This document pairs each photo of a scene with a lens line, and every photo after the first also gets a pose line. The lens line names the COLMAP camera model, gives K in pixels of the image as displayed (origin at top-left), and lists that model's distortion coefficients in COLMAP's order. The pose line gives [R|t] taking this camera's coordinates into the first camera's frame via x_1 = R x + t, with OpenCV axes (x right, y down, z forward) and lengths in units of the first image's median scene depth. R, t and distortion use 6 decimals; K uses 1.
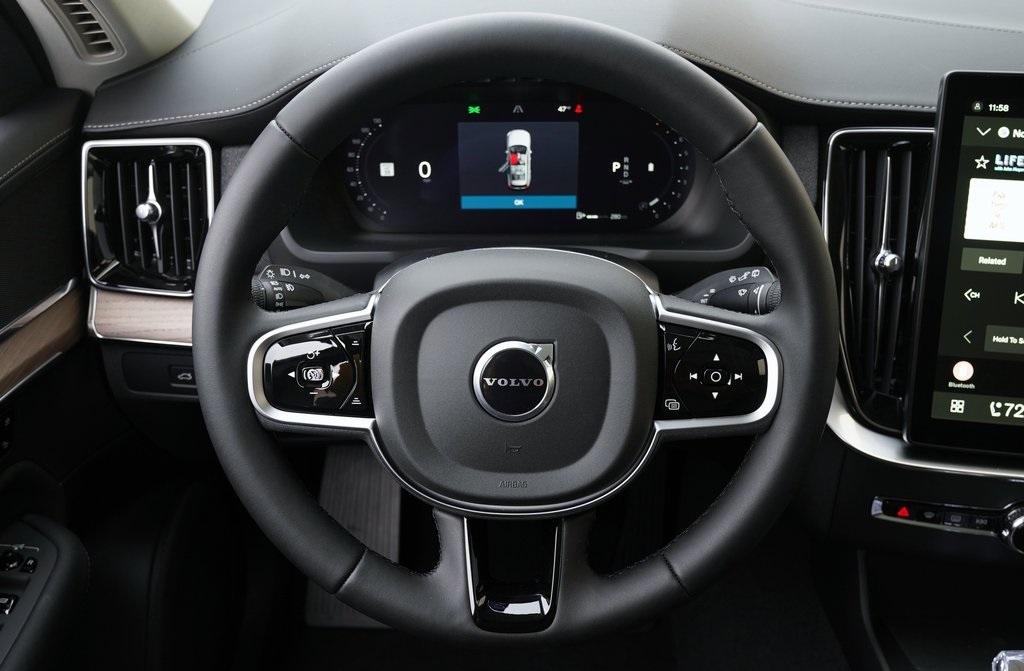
lens RADIAL K [[1020.7, 0, 507.6], [0, 1020.7, 352.9], [0, 0, 1]] dist [-0.019459, 0.000000]
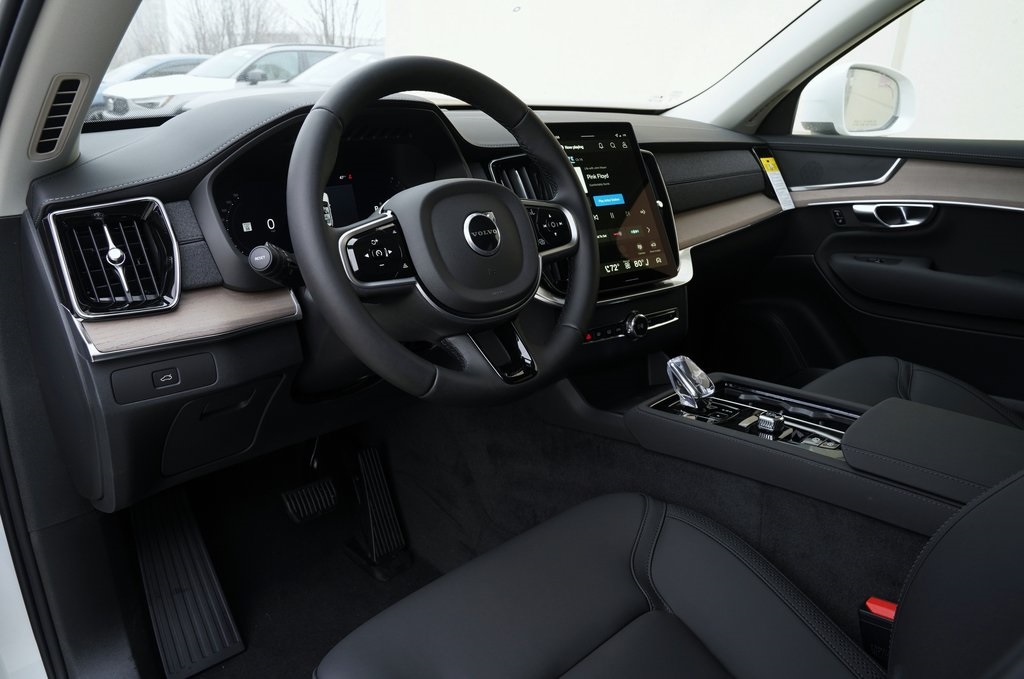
lens RADIAL K [[722.8, 0, 529.1], [0, 722.8, 338.9], [0, 0, 1]] dist [-0.124685, 0.077088]
pose [[0.703419, -0.216477, 0.677007, -0.657404], [0.398526, 0.908807, -0.123477, 0.302992], [-0.588539, 0.356662, 0.725544, 0.081313]]
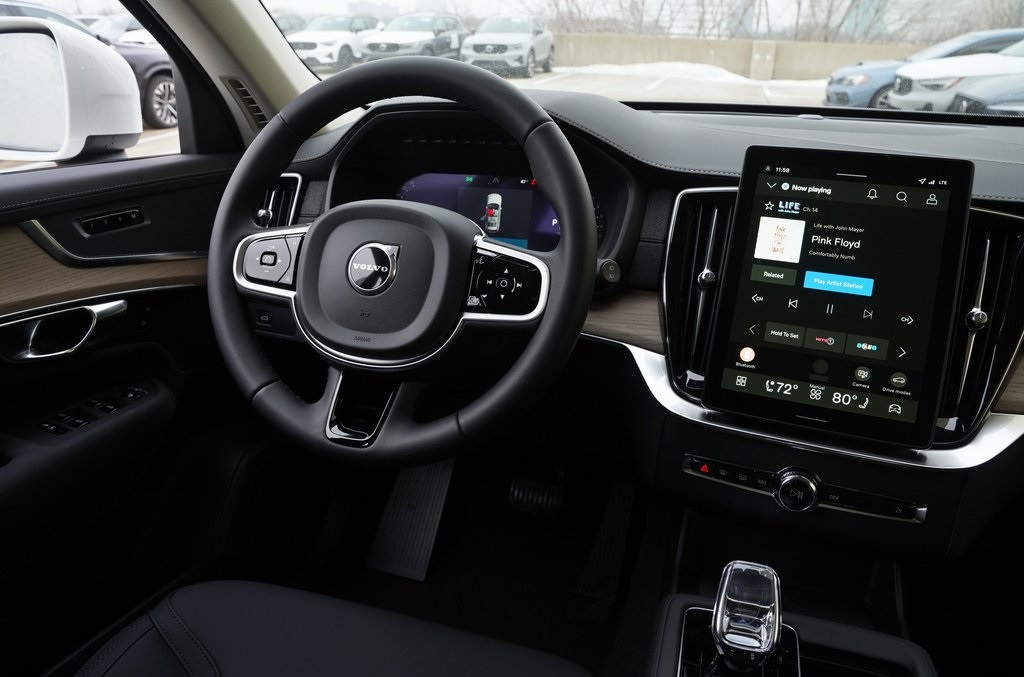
lens RADIAL K [[722.8, 0, 502.3], [0, 722.8, 334.9], [0, 0, 1]] dist [-0.124685, 0.077088]
pose [[0.954243, 0.119206, -0.274246, 0.396584], [-0.183867, 0.957152, -0.223724, 0.259990], [0.235826, 0.263912, 0.935273, 0.051854]]
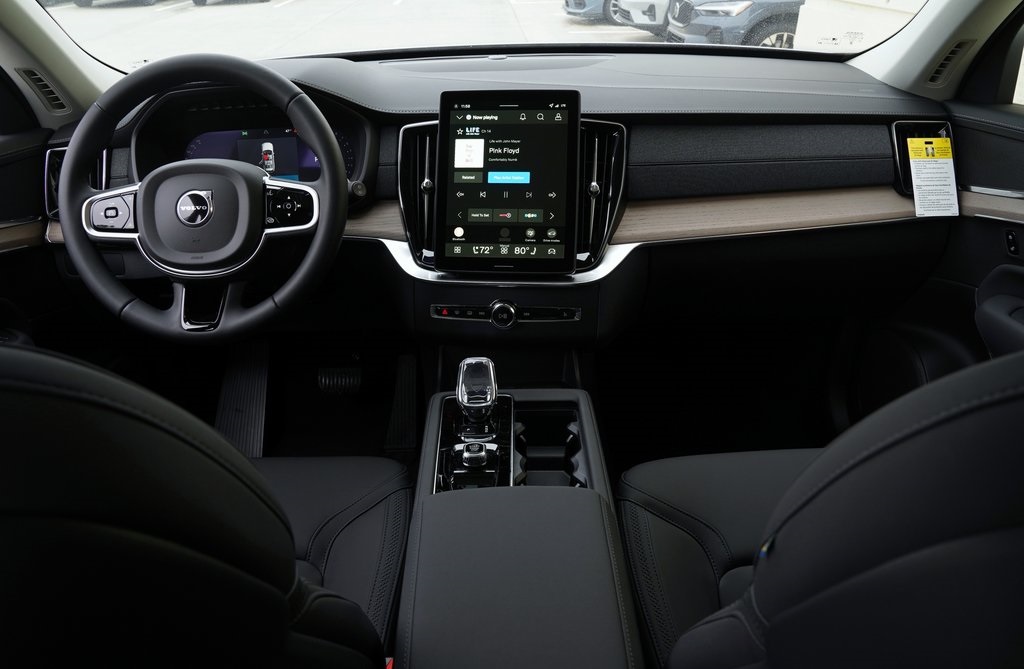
lens RADIAL K [[740.8, 0, 513.5], [0, 740.8, 335.5], [0, 0, 1]] dist [-0.119750, 0.065615]
pose [[0.999254, -0.030460, 0.023736, 0.516451], [0.033642, 0.988446, -0.147796, 0.439720], [-0.018960, 0.148484, 0.988733, -0.413419]]
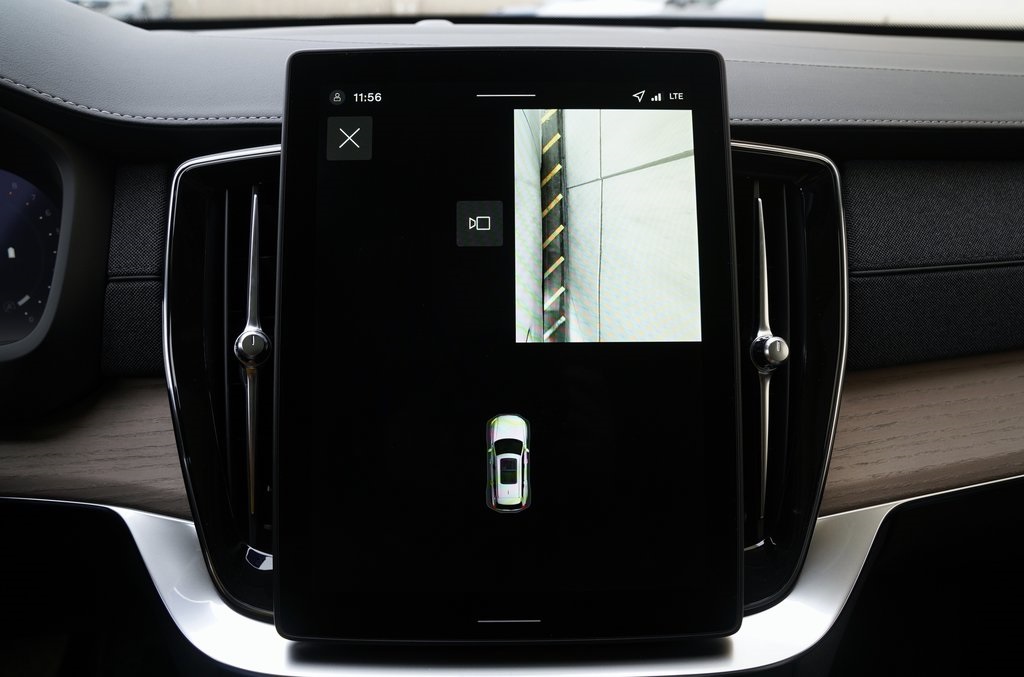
lens RADIAL K [[750.0, 0, 513.9], [0, 750.0, 338.2], [0, 0, 1]] dist [-0.091371, 0.056175]
pose [[0.987441, -0.054867, 0.148158, 0.482912], [0.085689, 0.973840, -0.210458, 0.020434], [-0.132735, 0.220510, 0.966311, 0.539100]]
